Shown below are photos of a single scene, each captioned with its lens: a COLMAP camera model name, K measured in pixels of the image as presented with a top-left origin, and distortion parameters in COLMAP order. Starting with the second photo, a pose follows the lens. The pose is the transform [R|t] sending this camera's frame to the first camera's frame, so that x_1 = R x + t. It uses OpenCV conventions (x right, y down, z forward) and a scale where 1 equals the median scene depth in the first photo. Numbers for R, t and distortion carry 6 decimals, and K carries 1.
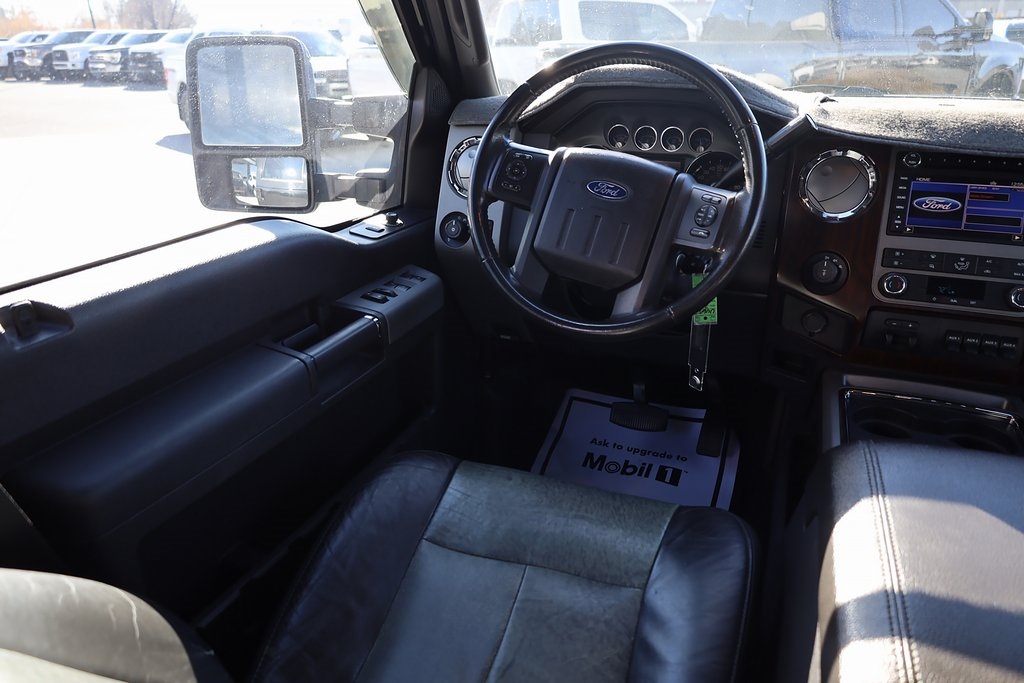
lens RADIAL K [[701.5, 0, 522.2], [0, 701.5, 344.7], [0, 0, 1]] dist [-0.006649, -0.001259]
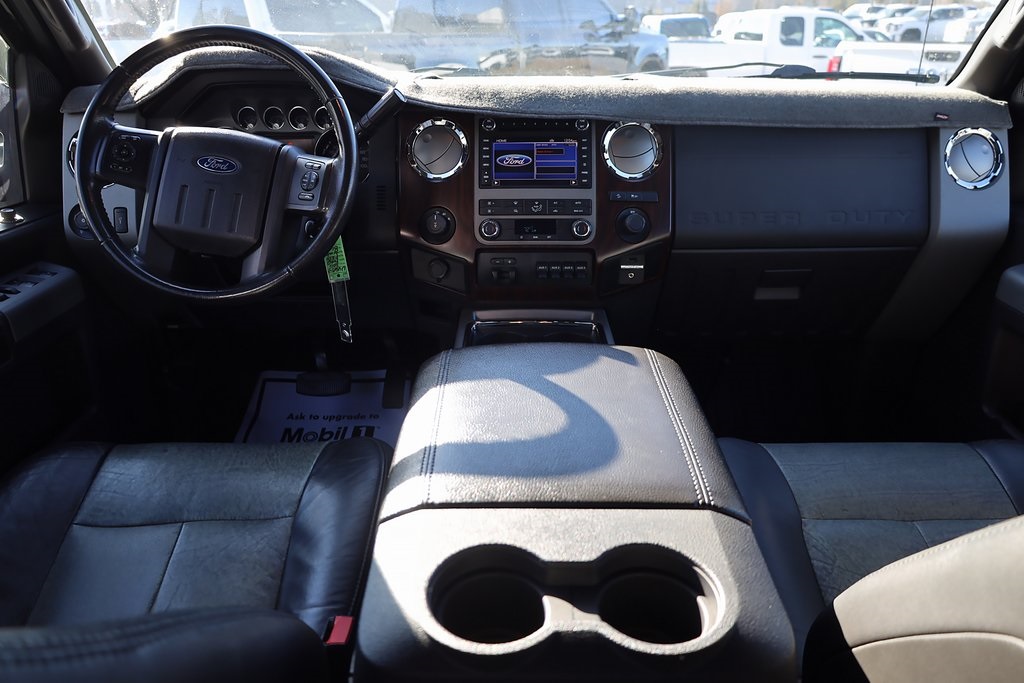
lens RADIAL K [[696.2, 0, 518.0], [0, 696.2, 343.8], [0, 0, 1]] dist [-0.006101, -0.002519]
pose [[0.929055, -0.147301, 0.339350, 0.139761], [0.143713, 0.988970, 0.035830, 0.073145], [-0.340885, 0.015481, 0.939978, -0.138482]]
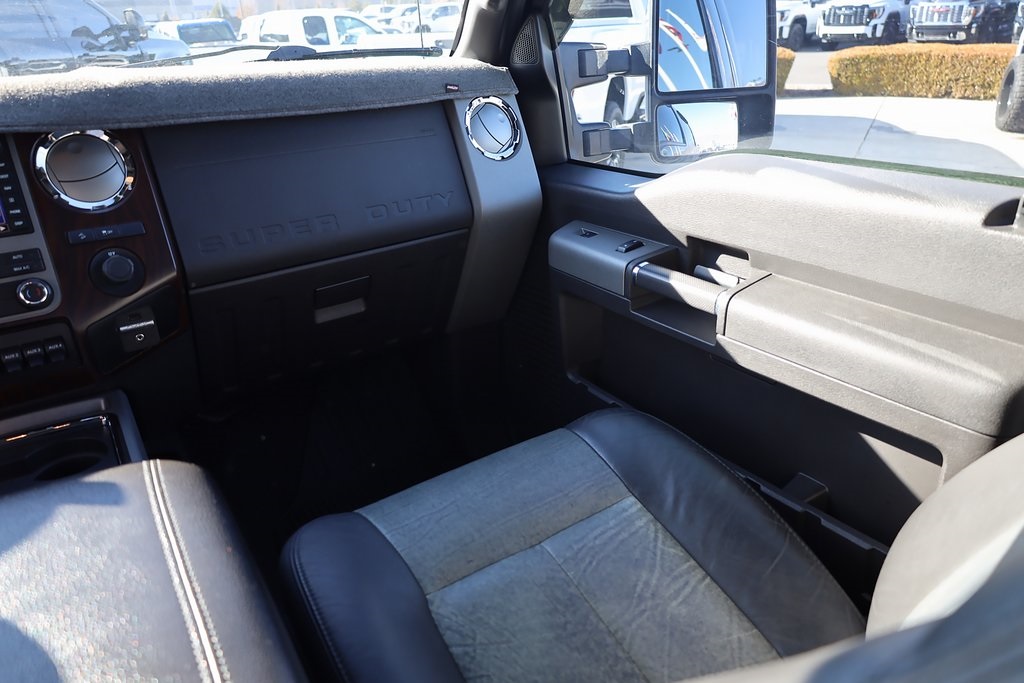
lens RADIAL K [[701.5, 0, 509.0], [0, 701.5, 345.3], [0, 0, 1]] dist [-0.006649, -0.001259]
pose [[0.566309, -0.357802, 0.742477, 0.360529], [0.360505, 0.917641, 0.167246, 0.056323], [-0.741168, 0.172954, 0.648657, 0.012353]]
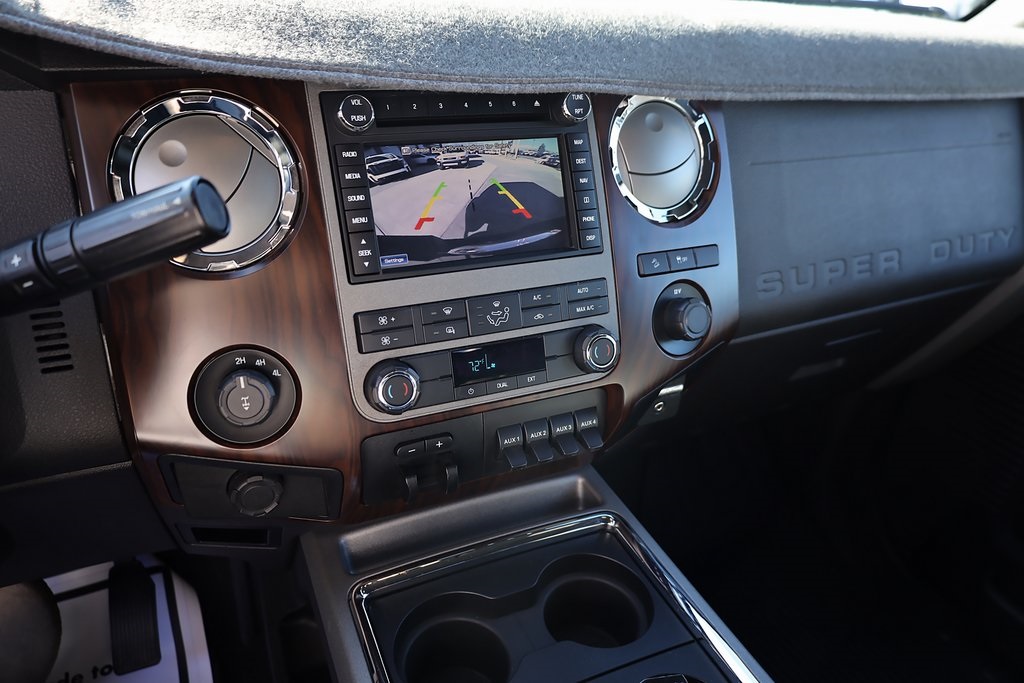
lens RADIAL K [[696.2, 0, 509.6], [0, 696.2, 328.3], [0, 0, 1]] dist [-0.006101, -0.002519]
pose [[0.688161, -0.304307, 0.658659, 0.289805], [0.227395, 0.952517, 0.202491, -0.199098], [-0.689003, 0.010430, 0.724683, 0.610027]]
